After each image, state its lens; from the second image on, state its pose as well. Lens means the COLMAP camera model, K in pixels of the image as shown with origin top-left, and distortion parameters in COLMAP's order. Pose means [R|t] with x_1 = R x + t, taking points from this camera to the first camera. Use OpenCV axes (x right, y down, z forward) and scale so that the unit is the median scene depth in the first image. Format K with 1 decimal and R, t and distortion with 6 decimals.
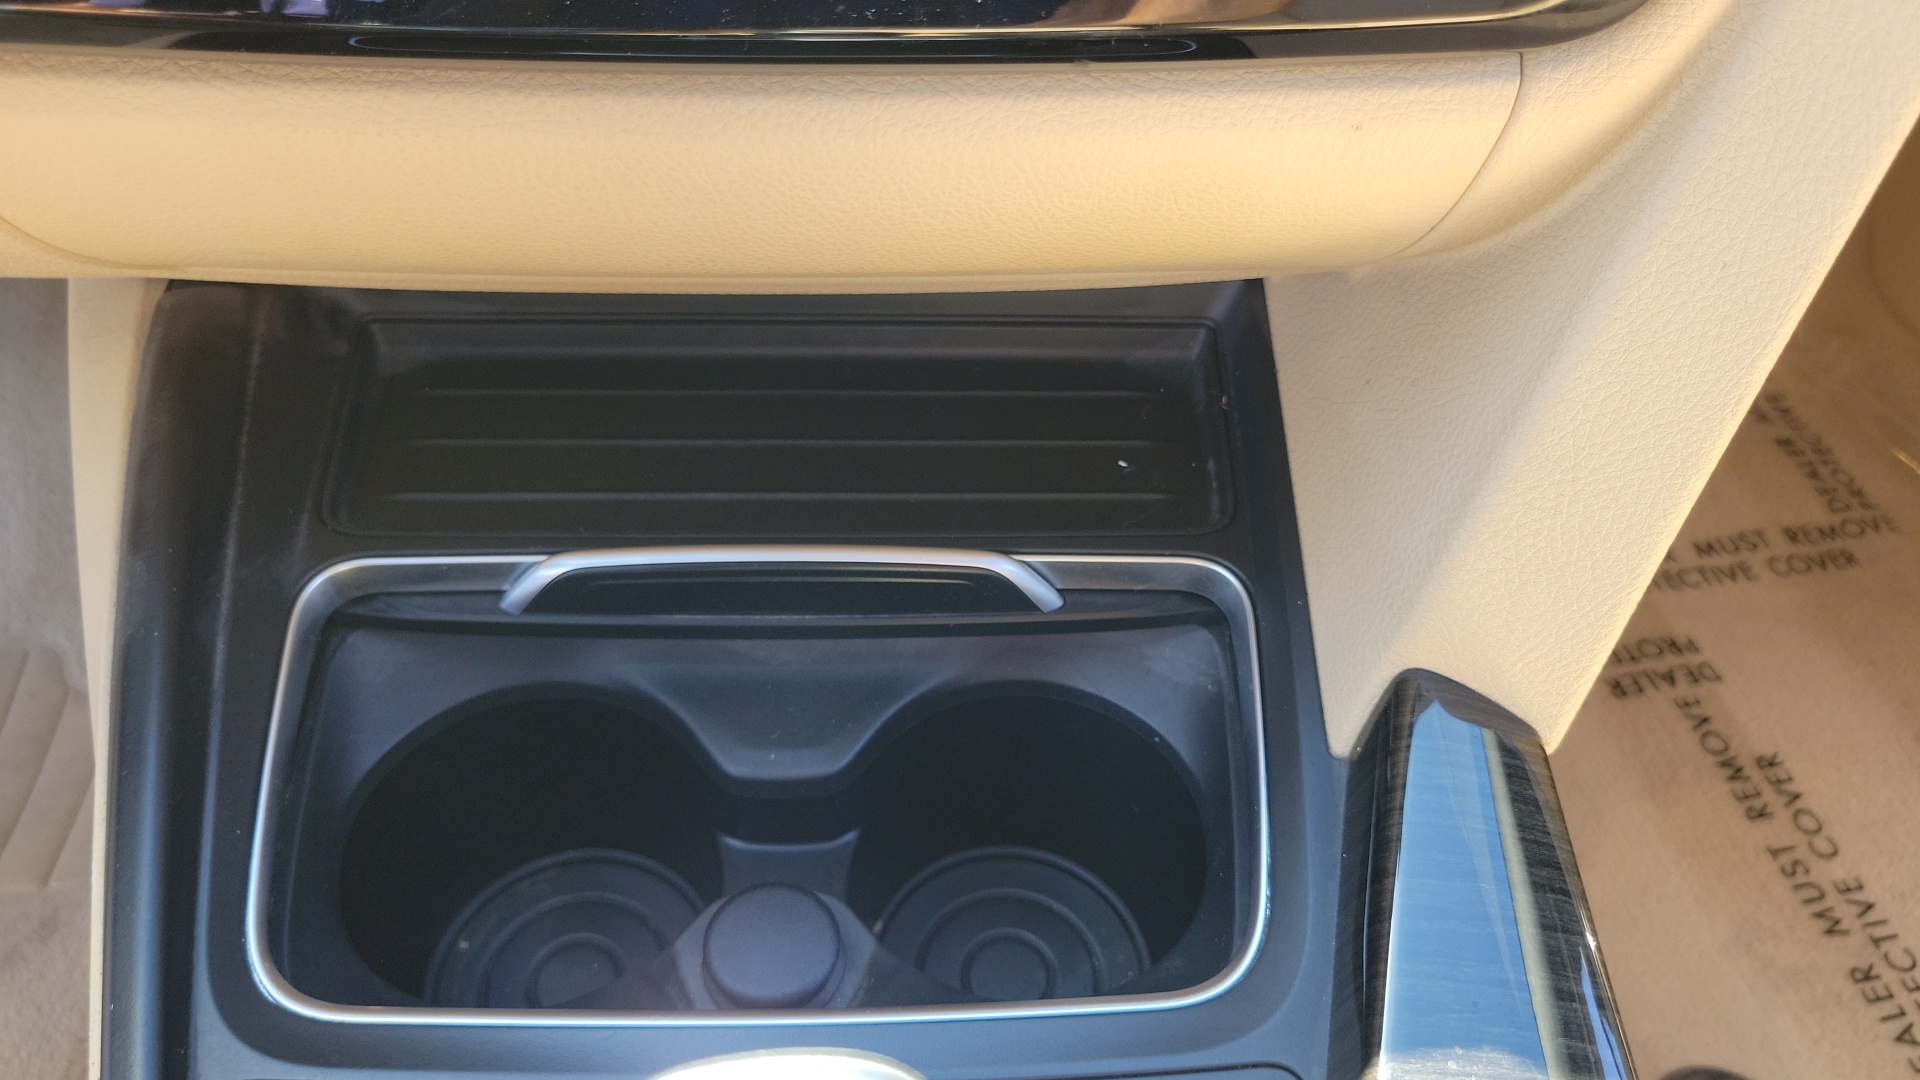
lens RADIAL K [[1455.2, 0, 957.2], [0, 1455.2, 528.2], [0, 0, 1]] dist [0.025188, -0.017146]
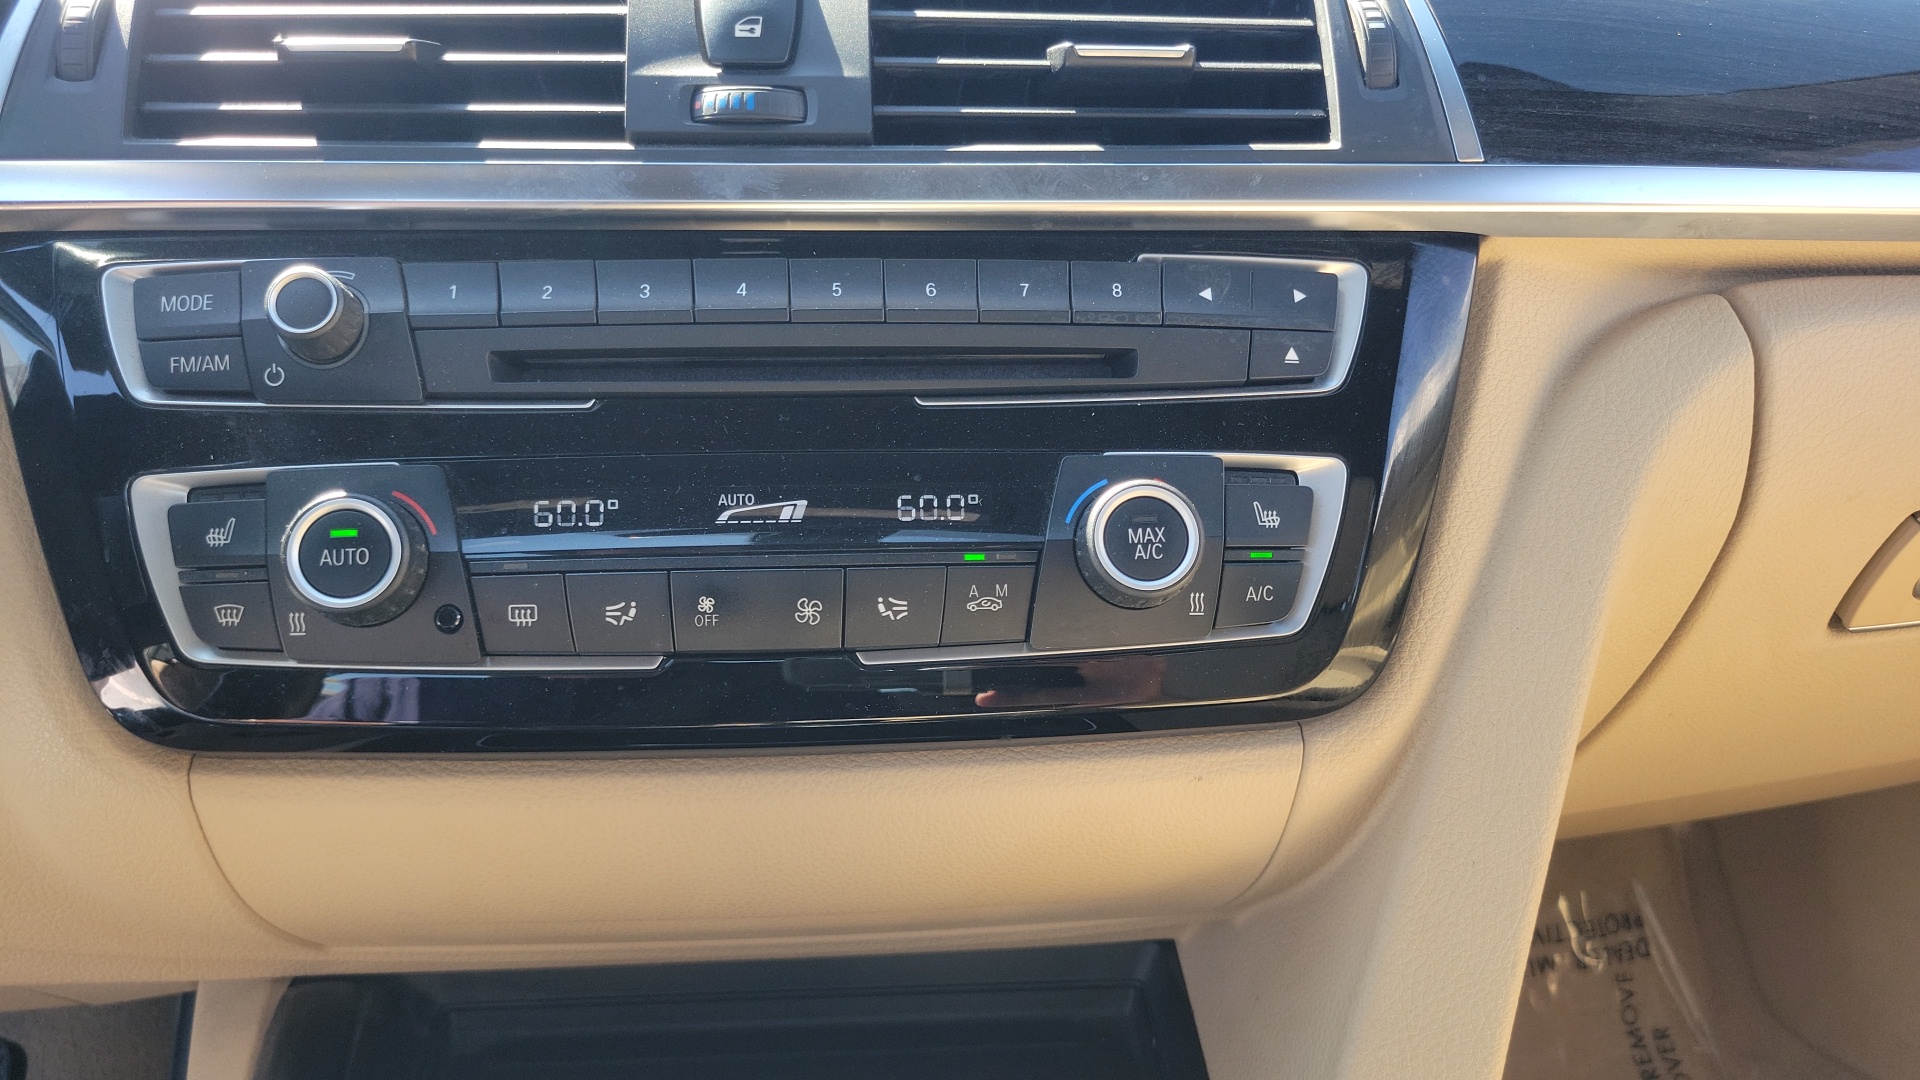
lens RADIAL K [[1455.2, 0, 960.7], [0, 1455.2, 530.5], [0, 0, 1]] dist [0.025188, -0.017146]
pose [[0.998665, -0.036356, 0.036689, -0.006169], [0.050292, 0.846305, -0.530319, 0.191958], [-0.011769, 0.531457, 0.847004, -0.252611]]
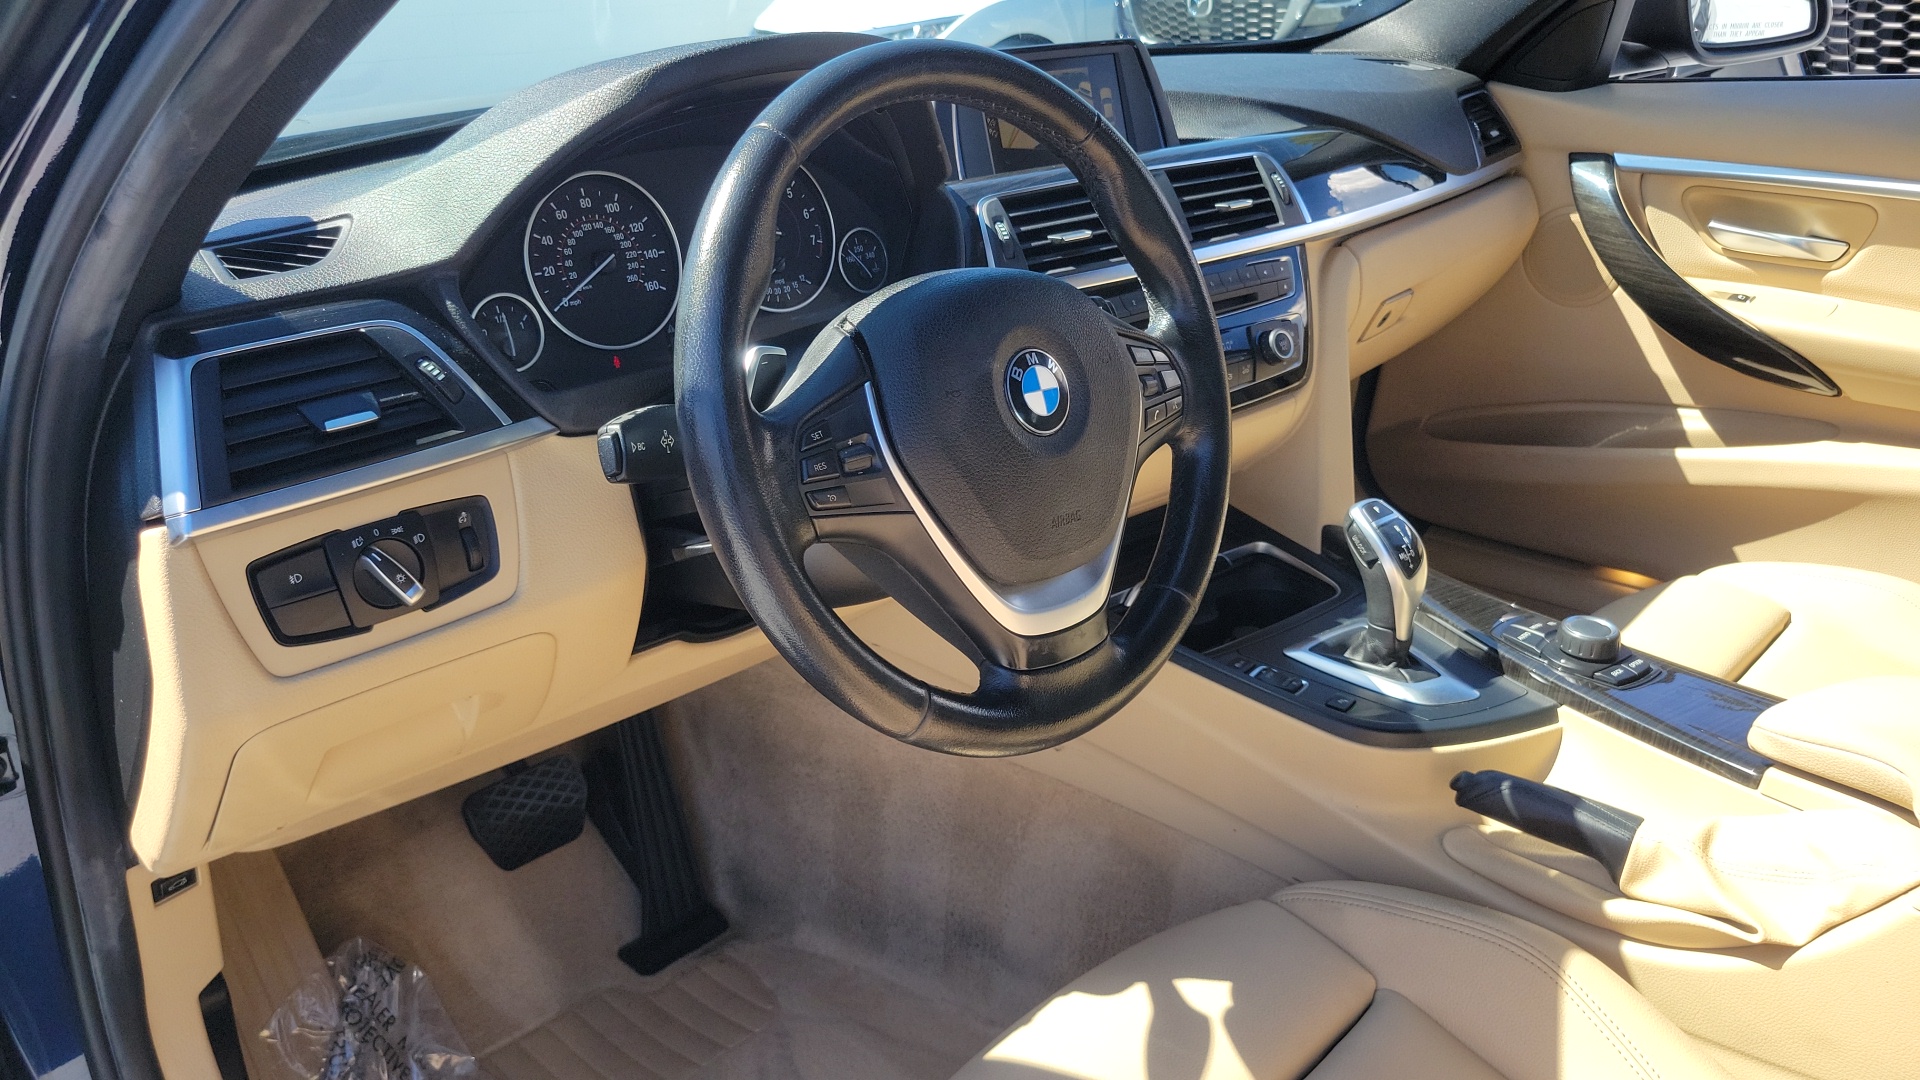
lens RADIAL K [[1455.2, 0, 955.0], [0, 1455.2, 536.3], [0, 0, 1]] dist [0.025188, -0.017146]
pose [[0.798169, -0.275058, 0.535975, -2.331967], [0.474247, 0.835528, -0.277459, 0.650606], [-0.371505, 0.475643, 0.797338, -1.634907]]
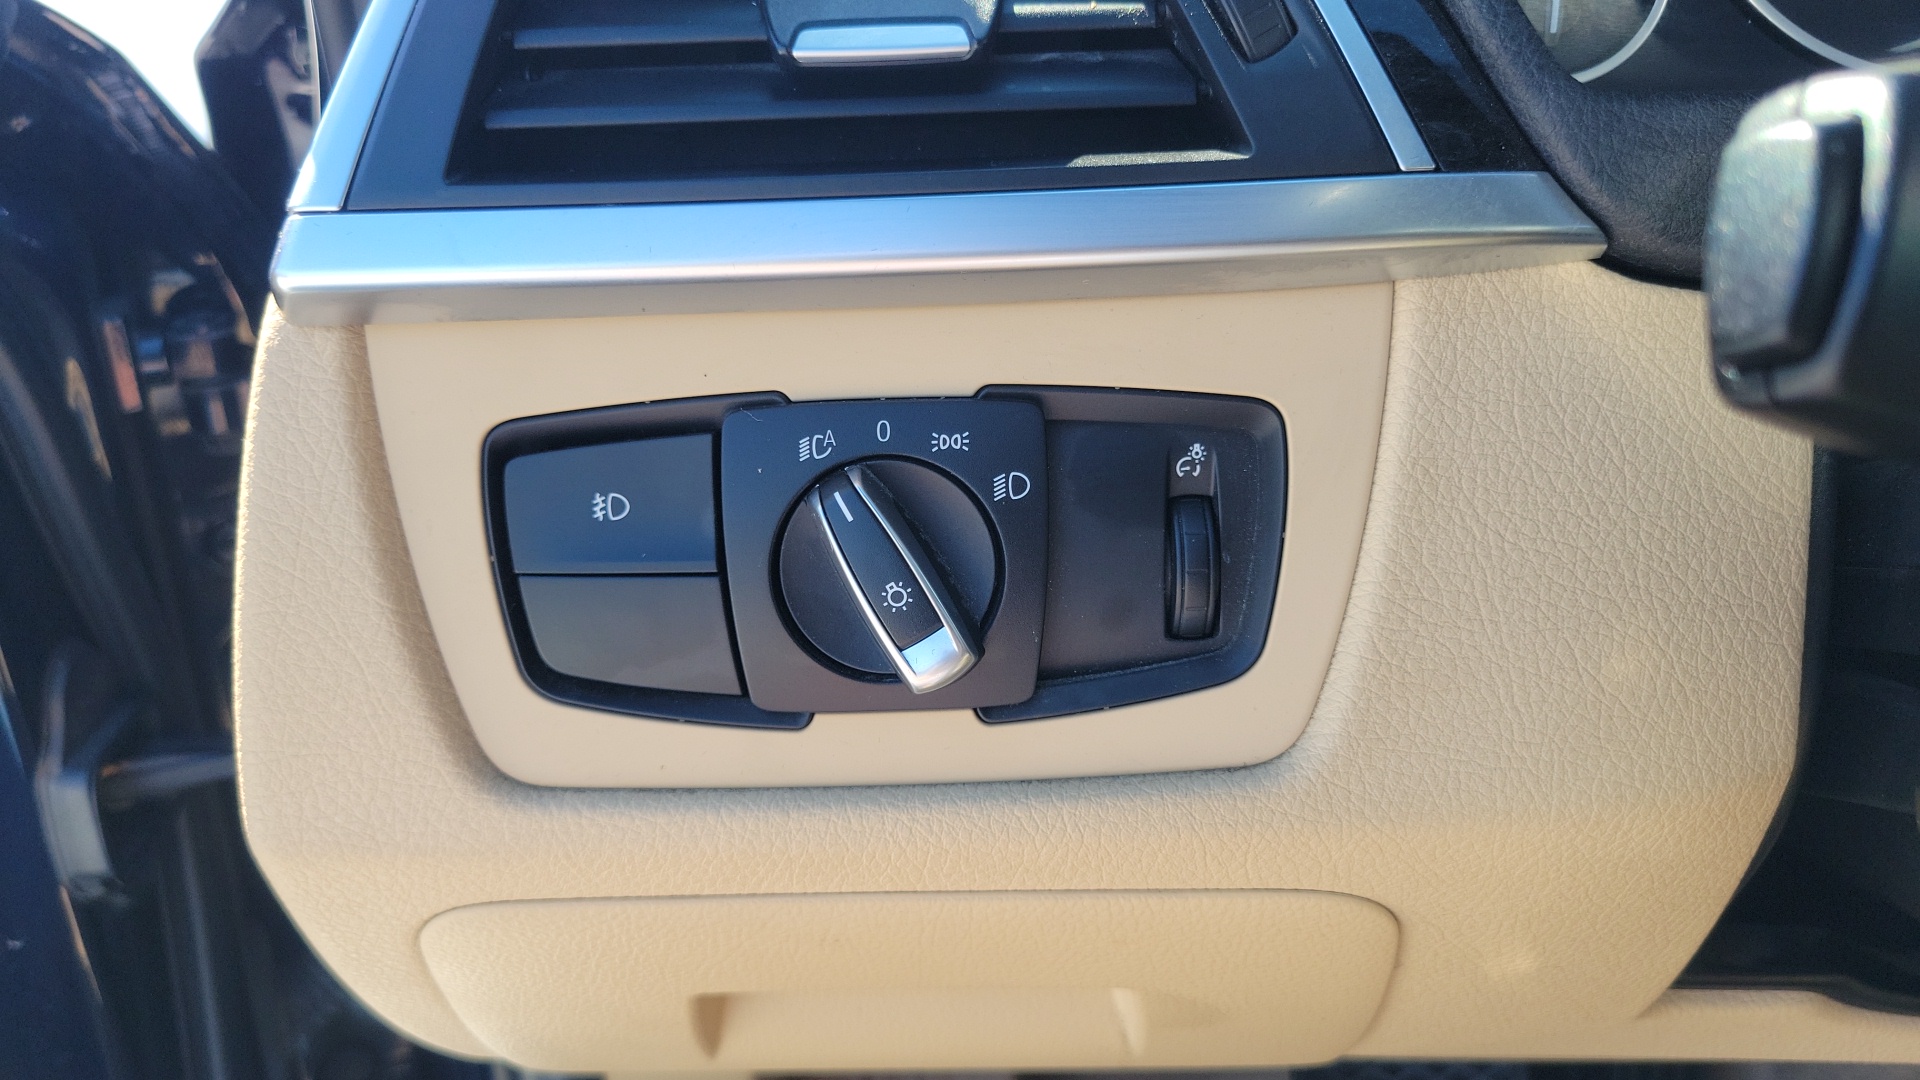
lens RADIAL K [[1455.2, 0, 944.5], [0, 1455.2, 535.6], [0, 0, 1]] dist [0.025188, -0.017146]
pose [[0.990890, -0.009307, -0.134354, -1.761091], [-0.052445, 0.892193, -0.448600, 0.001951], [0.124045, 0.451559, 0.883576, -0.209055]]
